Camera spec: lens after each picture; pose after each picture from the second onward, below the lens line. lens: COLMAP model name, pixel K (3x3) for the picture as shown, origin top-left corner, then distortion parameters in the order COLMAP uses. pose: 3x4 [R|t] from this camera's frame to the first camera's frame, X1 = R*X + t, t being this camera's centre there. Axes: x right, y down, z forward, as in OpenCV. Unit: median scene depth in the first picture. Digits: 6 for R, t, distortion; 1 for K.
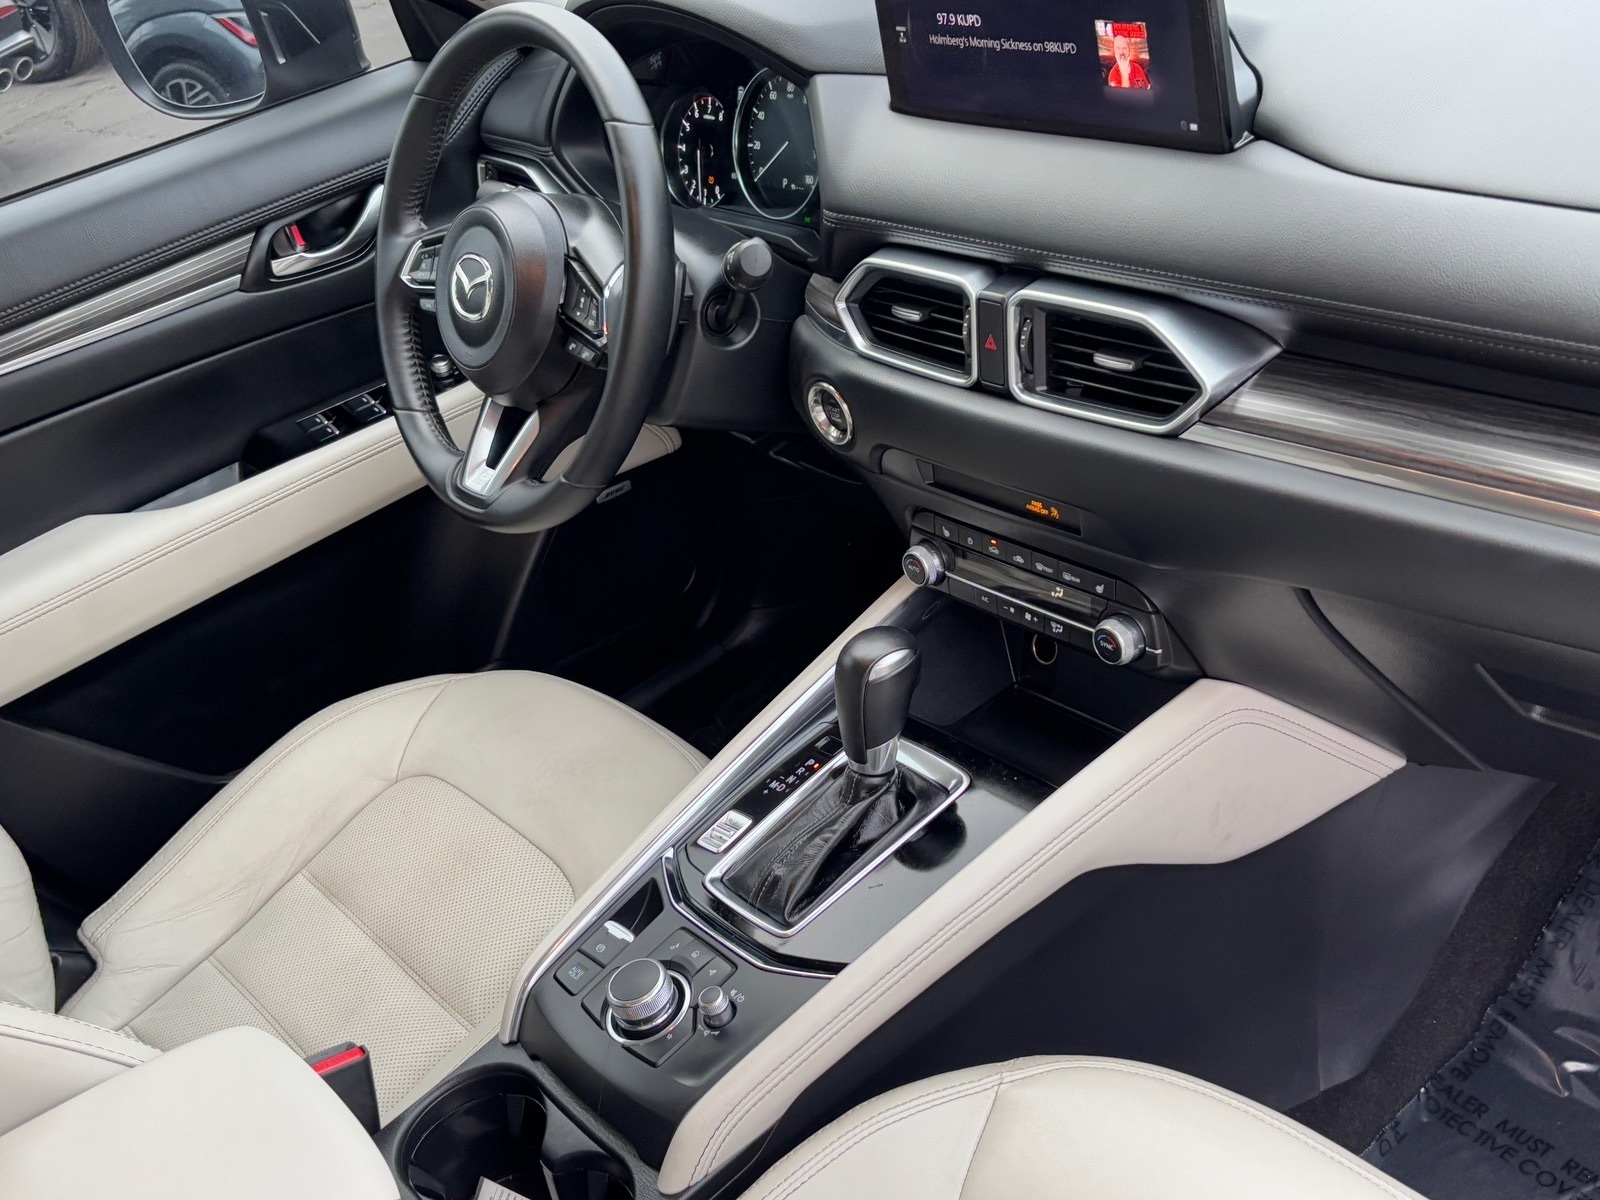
lens RADIAL K [[1752.1, 0, 803.2], [0, 1752.1, 612.1], [0, 0, 1]] dist [0.074956, 0.000000]
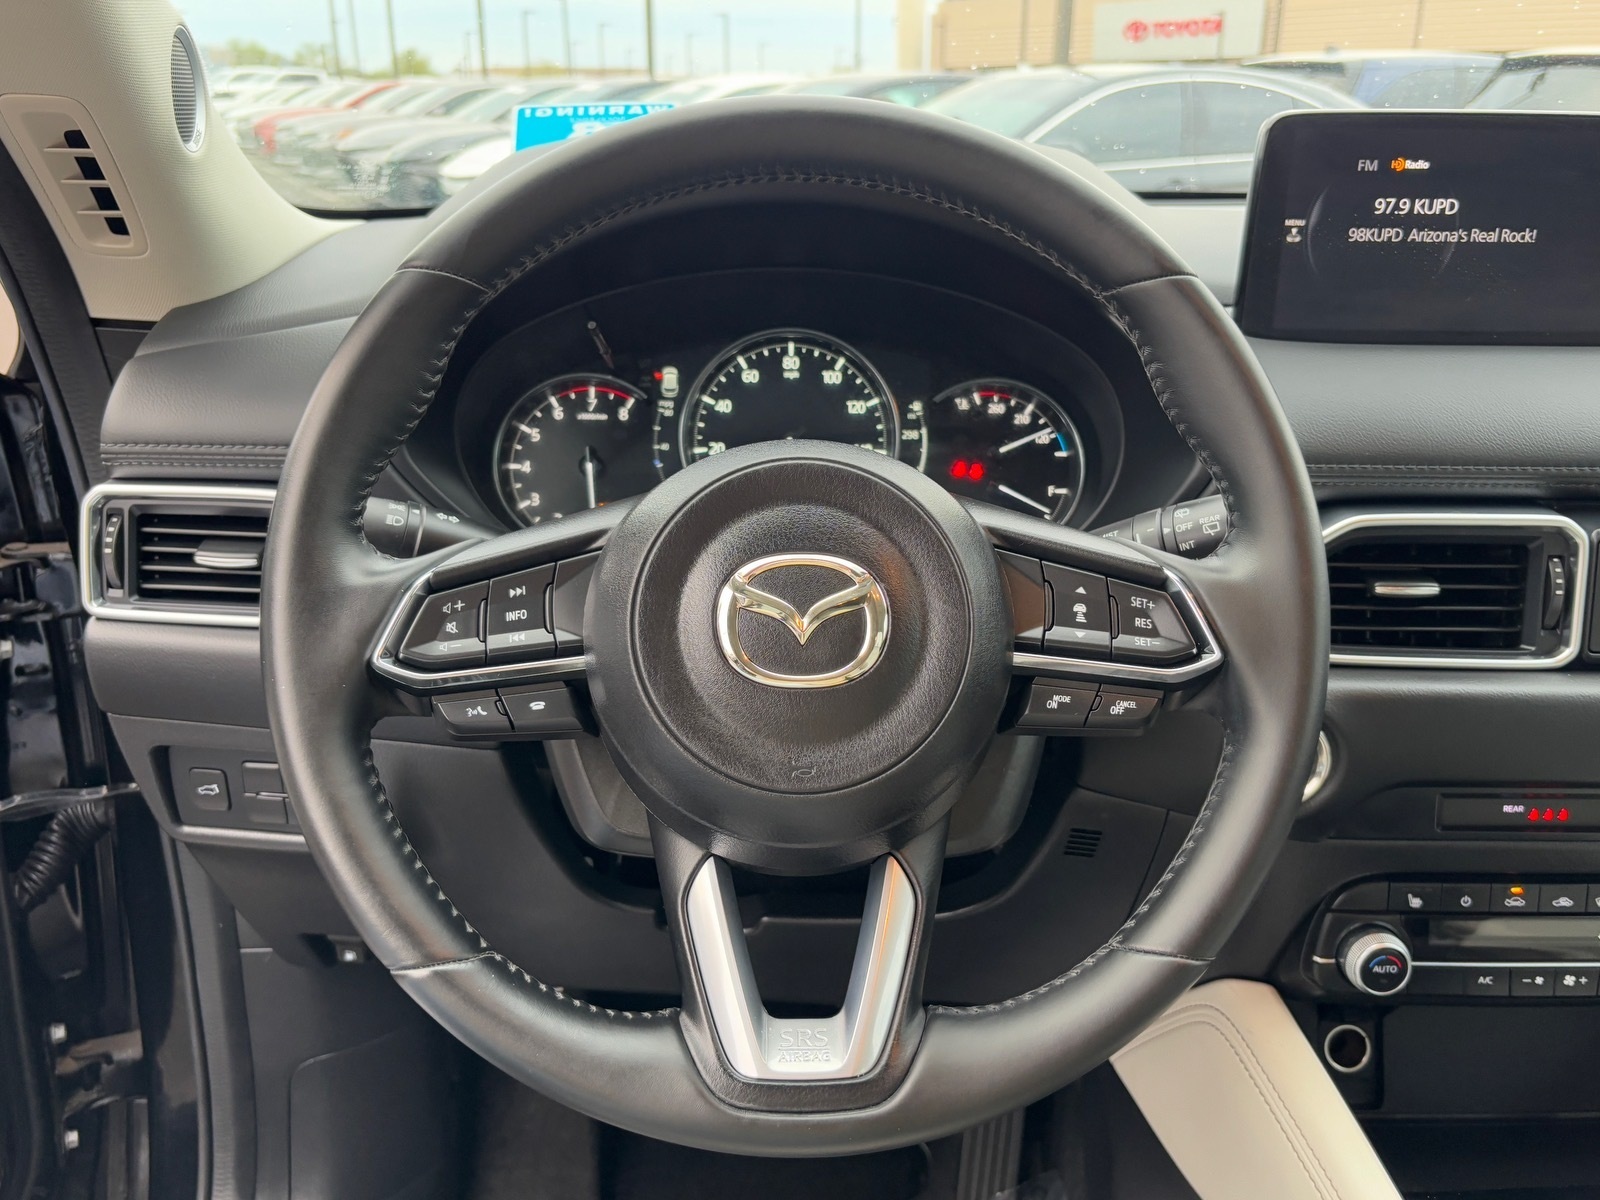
lens RADIAL K [[1344.3, 0, 808.1], [0, 1344.3, 594.2], [0, 0, 1]] dist [0.046369, -0.068441]
pose [[0.603290, -0.029187, 0.796988, -0.519193], [0.281711, 0.942708, -0.178721, -0.140371], [-0.746110, 0.332341, 0.576948, 0.875378]]
